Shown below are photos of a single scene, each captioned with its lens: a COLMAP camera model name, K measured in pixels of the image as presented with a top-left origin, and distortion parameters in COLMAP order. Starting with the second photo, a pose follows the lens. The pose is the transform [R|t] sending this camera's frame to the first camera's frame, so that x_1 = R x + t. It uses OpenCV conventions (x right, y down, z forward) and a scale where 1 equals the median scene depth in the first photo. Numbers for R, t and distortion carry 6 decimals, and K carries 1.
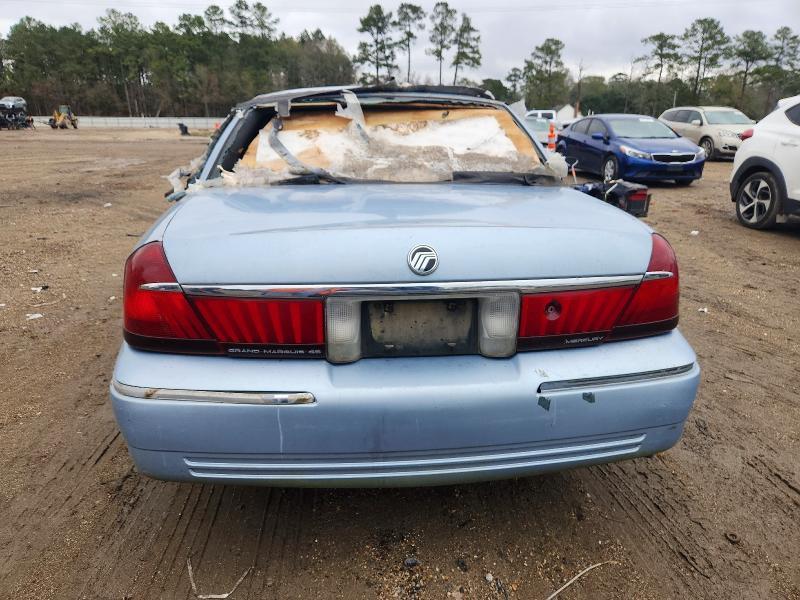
lens RADIAL K [[598.3, 0, 394.6], [0, 598.3, 295.7], [0, 0, 1]] dist [0.040321, -0.044804]
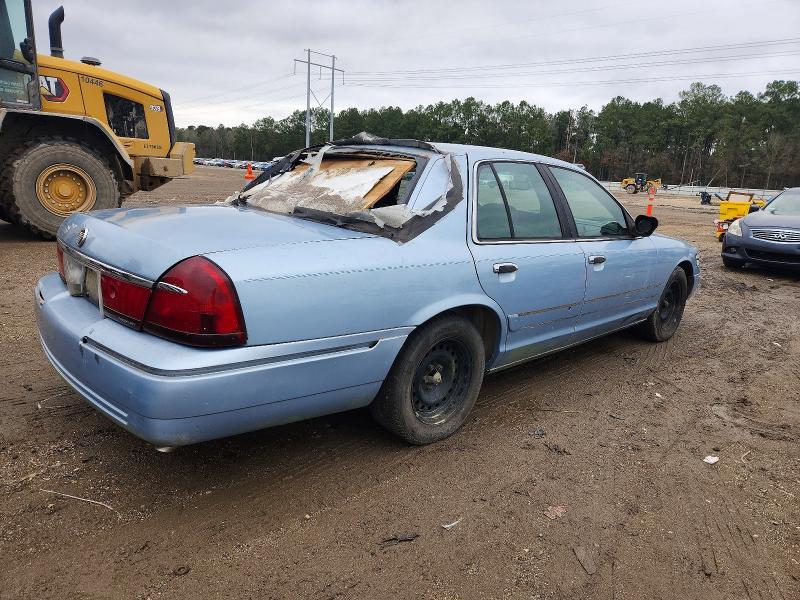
lens RADIAL K [[598.3, 0, 395.3], [0, 598.3, 303.4], [0, 0, 1]] dist [0.040321, -0.044804]
pose [[0.553942, 0.206028, -0.806660, 1.101044], [-0.284182, 0.957497, 0.049402, -0.127259], [0.782553, 0.201872, 0.588948, 0.452759]]
